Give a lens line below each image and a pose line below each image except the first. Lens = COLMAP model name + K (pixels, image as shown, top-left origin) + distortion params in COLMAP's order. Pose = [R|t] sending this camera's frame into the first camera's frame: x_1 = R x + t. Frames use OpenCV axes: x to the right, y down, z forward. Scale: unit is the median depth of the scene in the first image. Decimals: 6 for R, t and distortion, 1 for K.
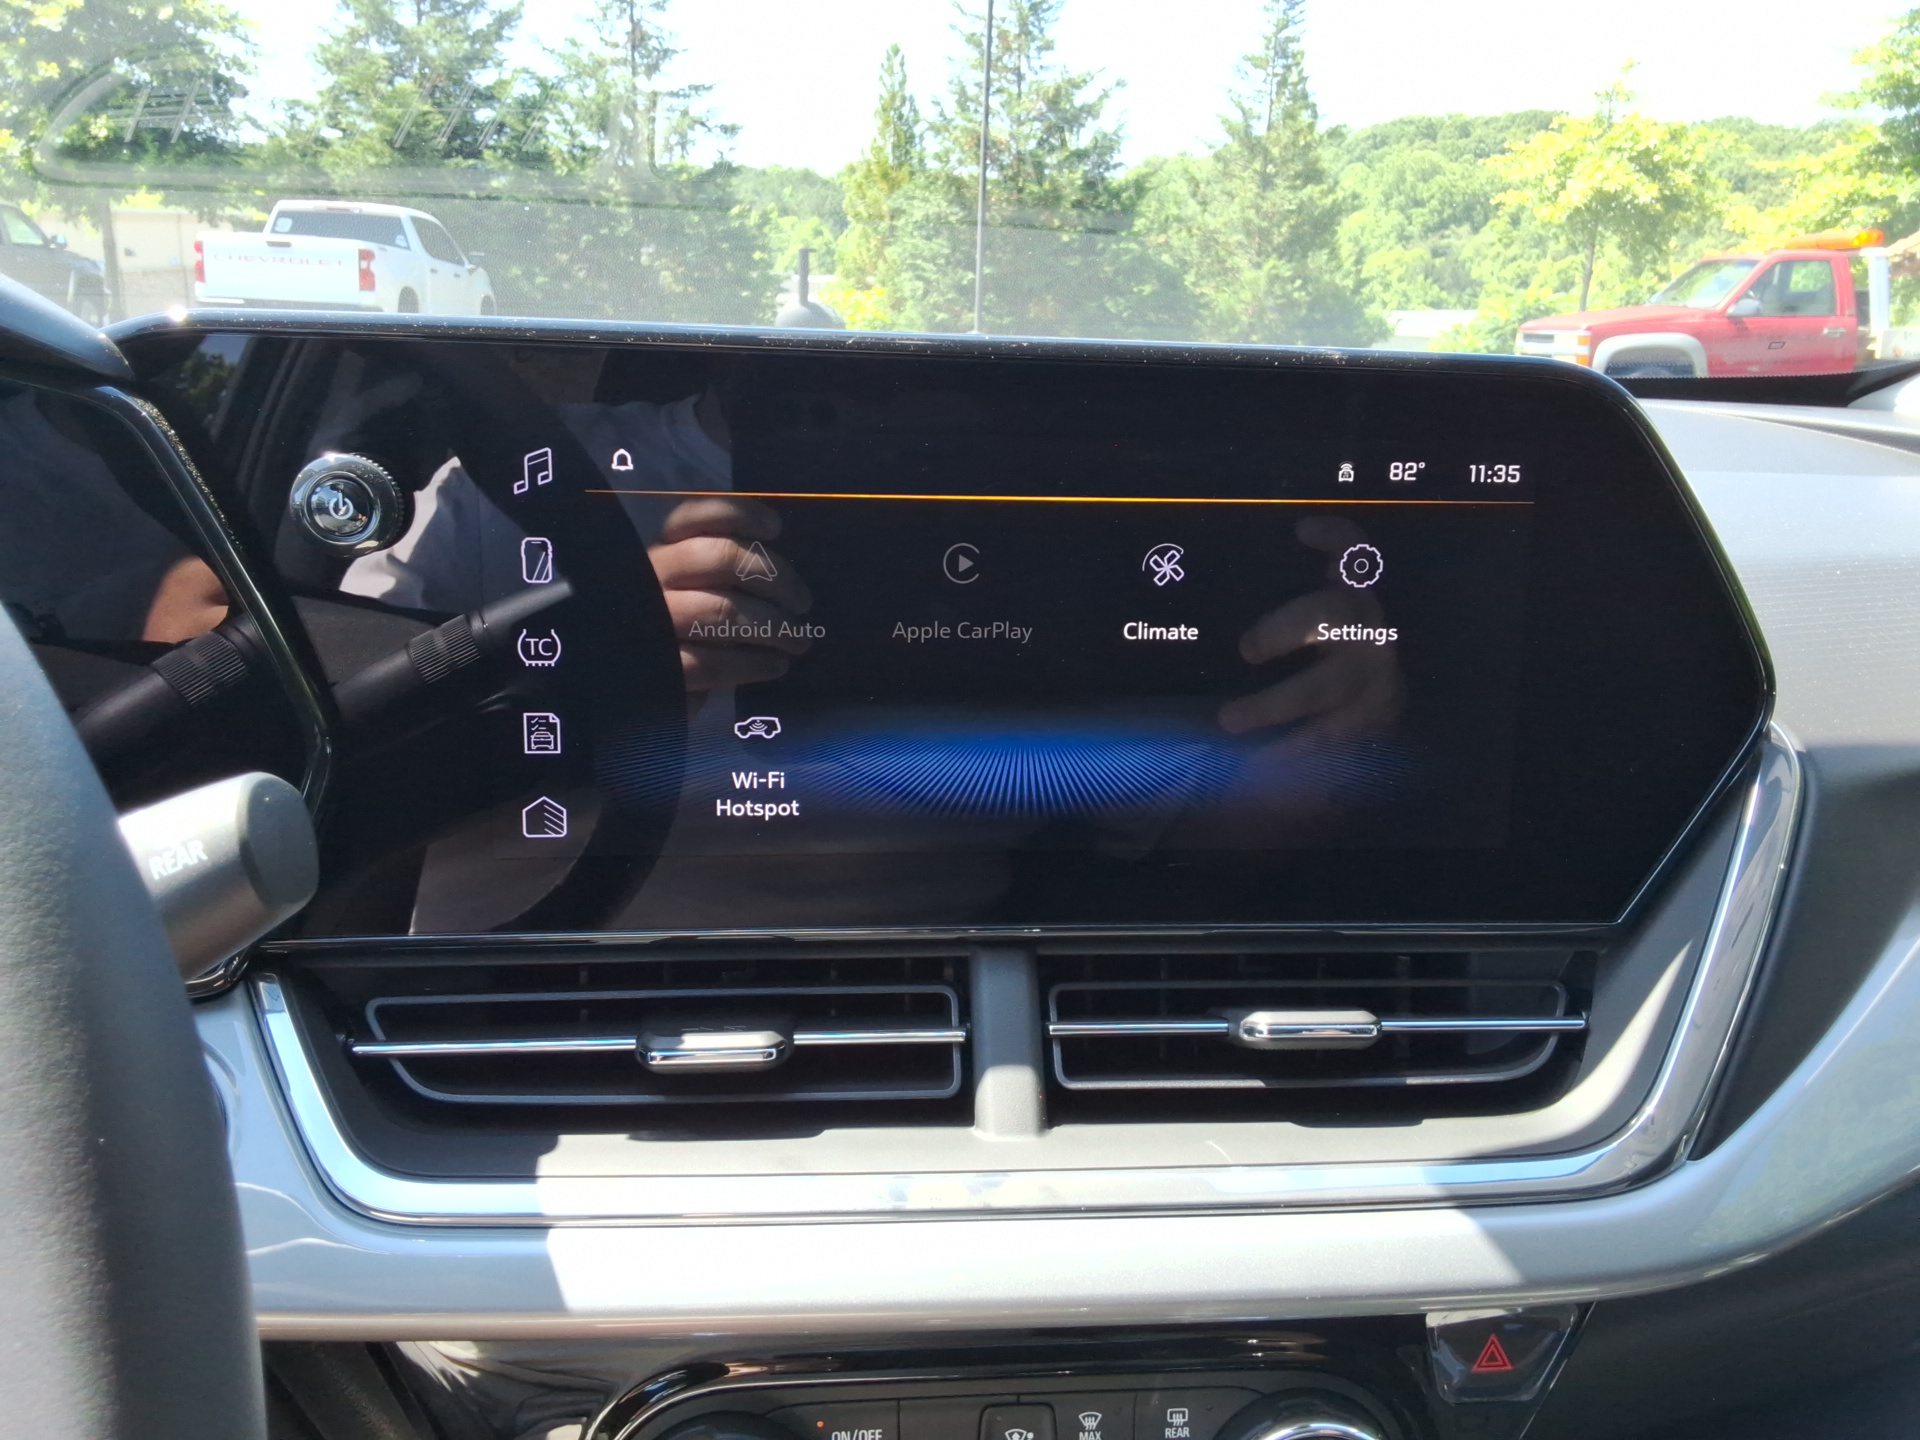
lens RADIAL K [[1542.9, 0, 977.4], [0, 1542.9, 712.7], [0, 0, 1]] dist [0.088656, -0.137742]
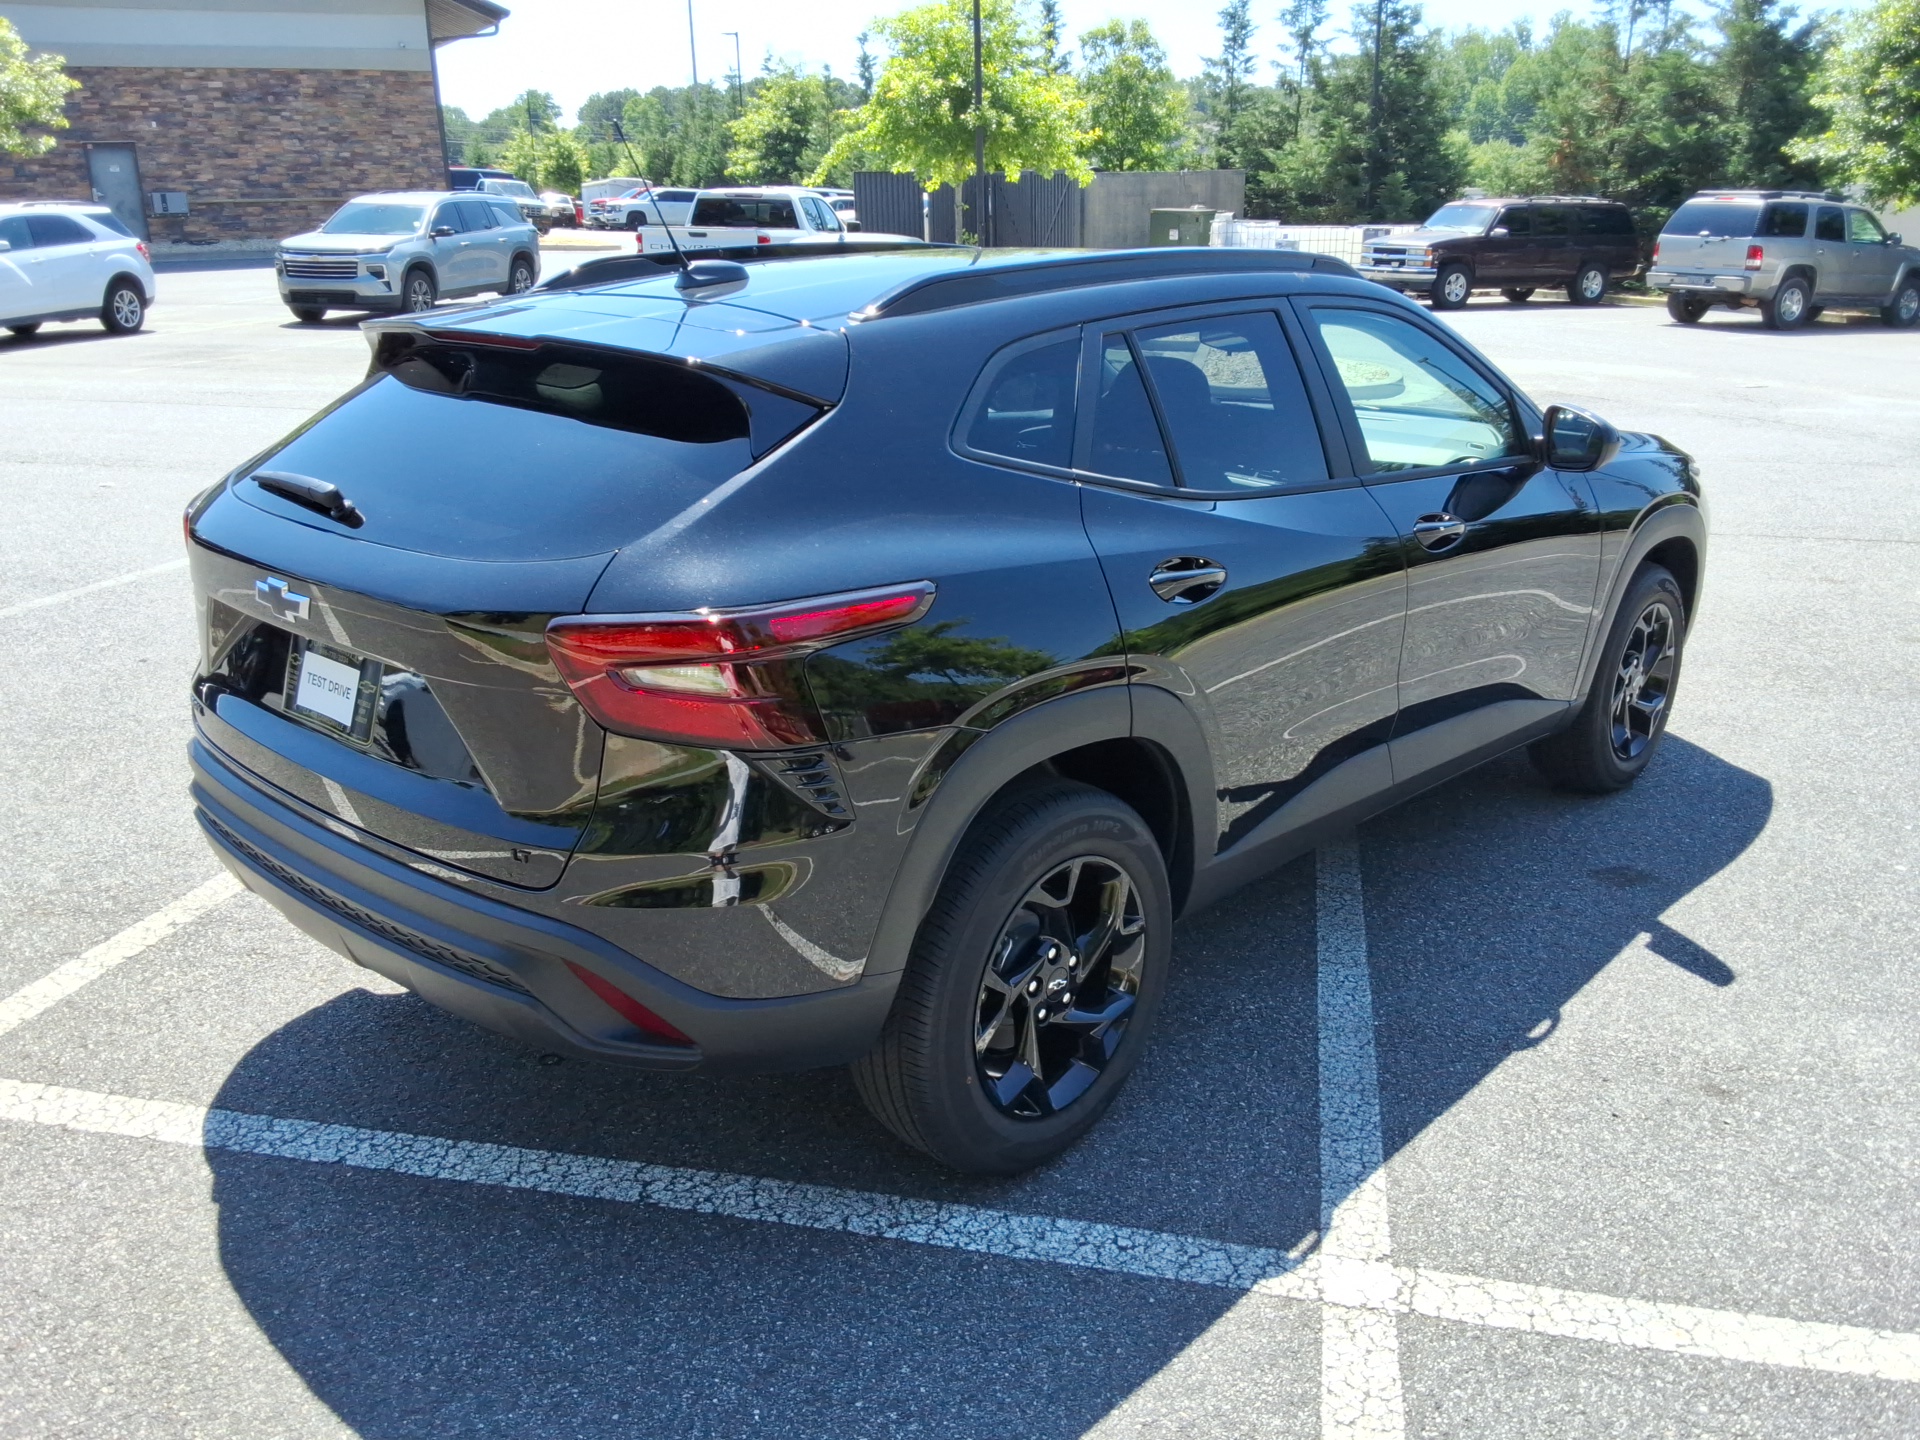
lens RADIAL K [[1542.9, 0, 970.6], [0, 1542.9, 718.2], [0, 0, 1]] dist [0.088656, -0.137742]
pose [[0.456355, 0.238467, -0.857248, 0.159623], [-0.217027, 0.964153, 0.152671, 0.011922], [0.862925, 0.116373, 0.491750, -0.108563]]
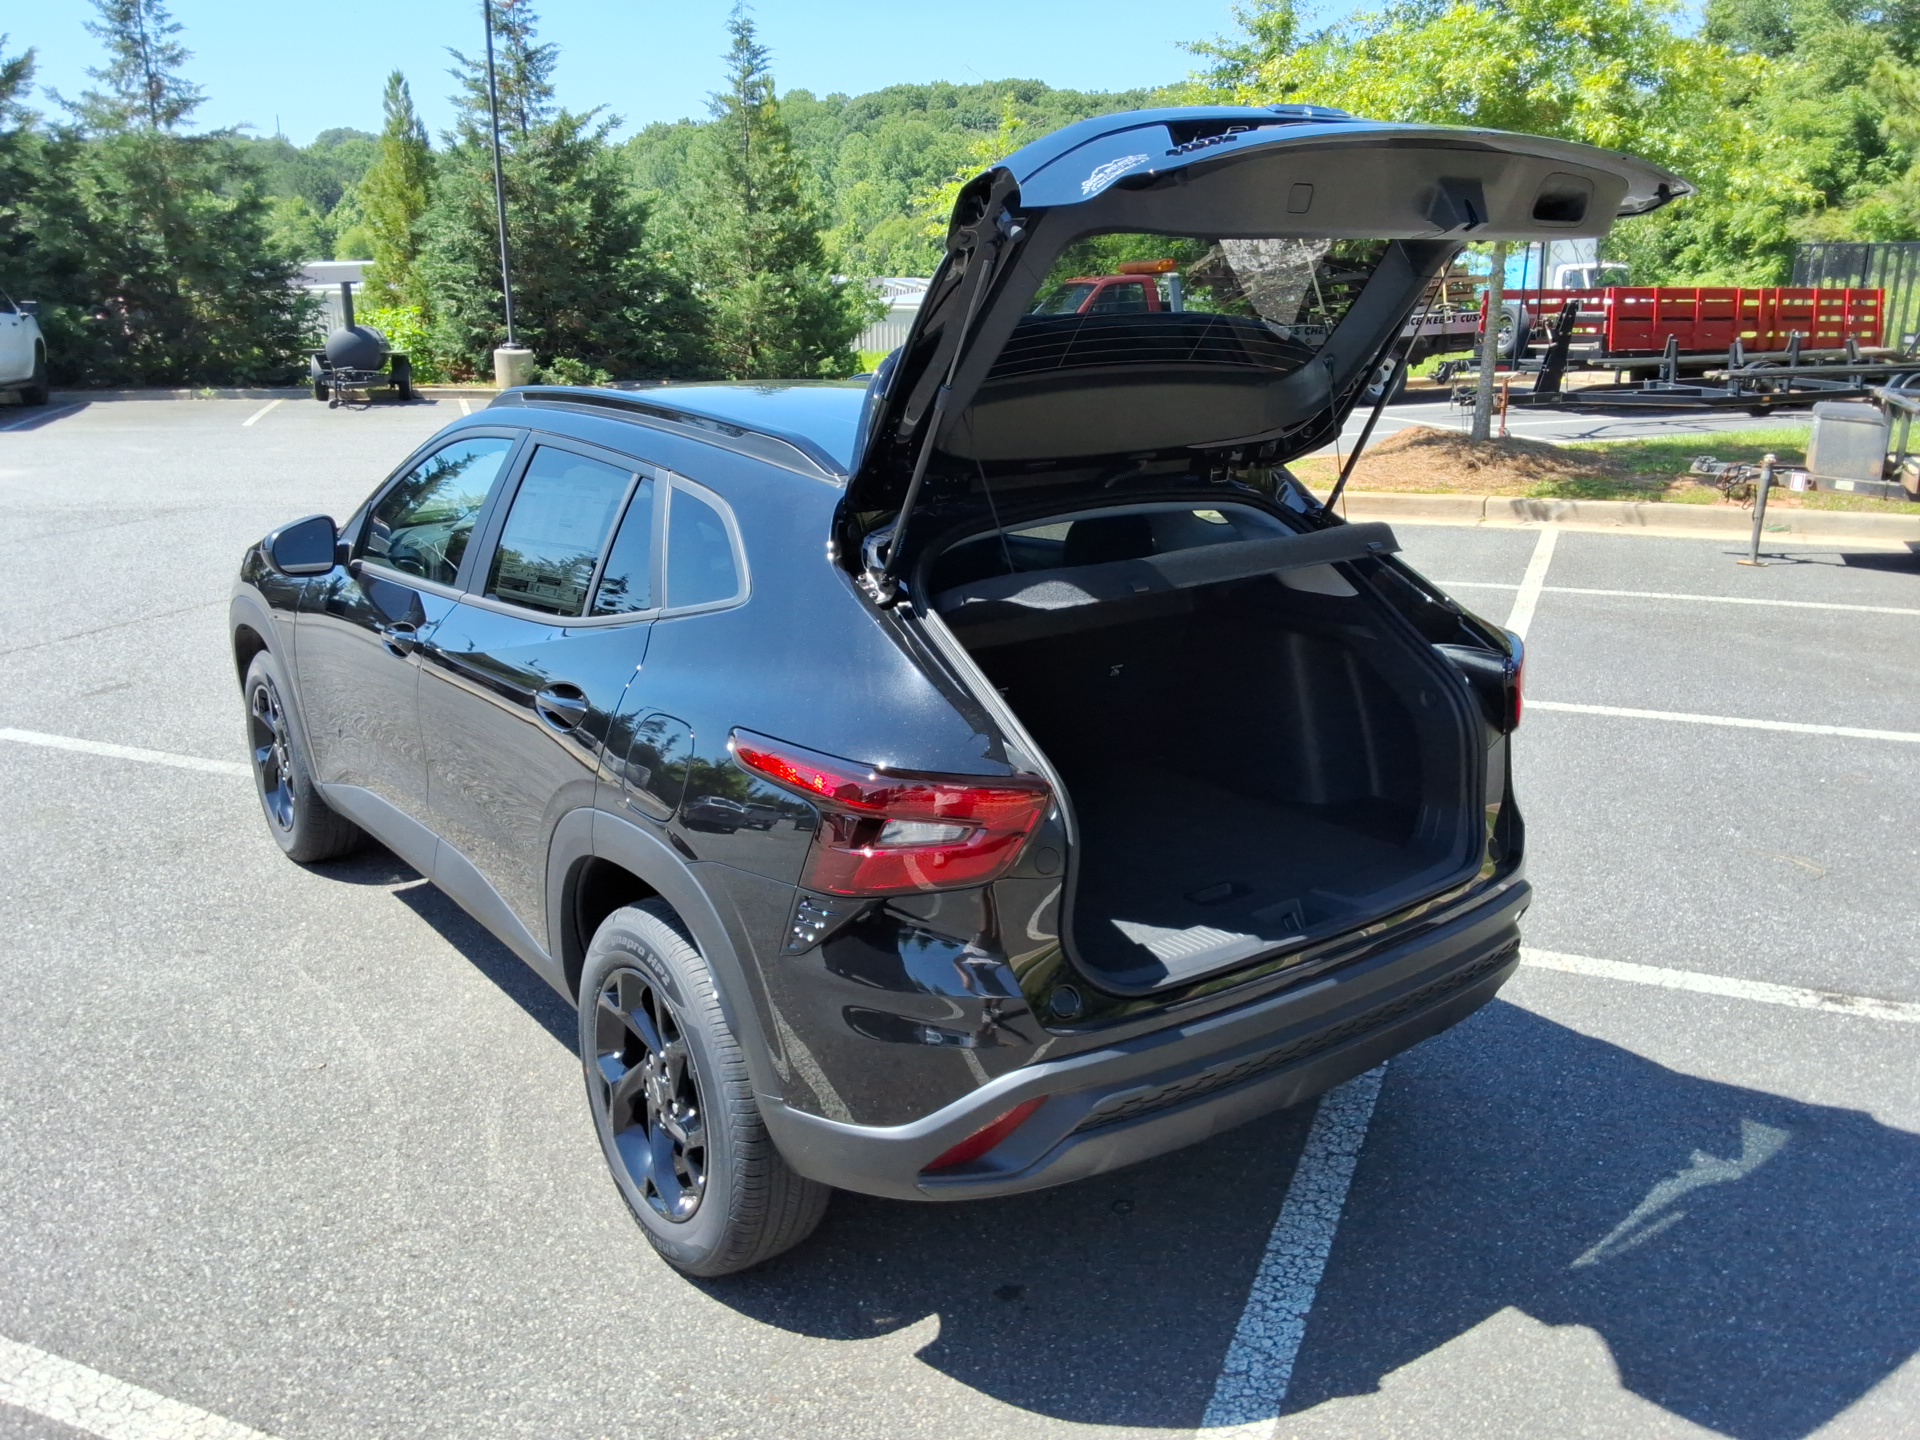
lens RADIAL K [[1542.9, 0, 977.7], [0, 1542.9, 714.1], [0, 0, 1]] dist [0.088656, -0.137742]
pose [[0.956263, -0.113102, 0.269758, -0.013148], [0.107315, 0.993568, 0.036155, 0.020157], [-0.272112, -0.005625, 0.962249, -0.199109]]
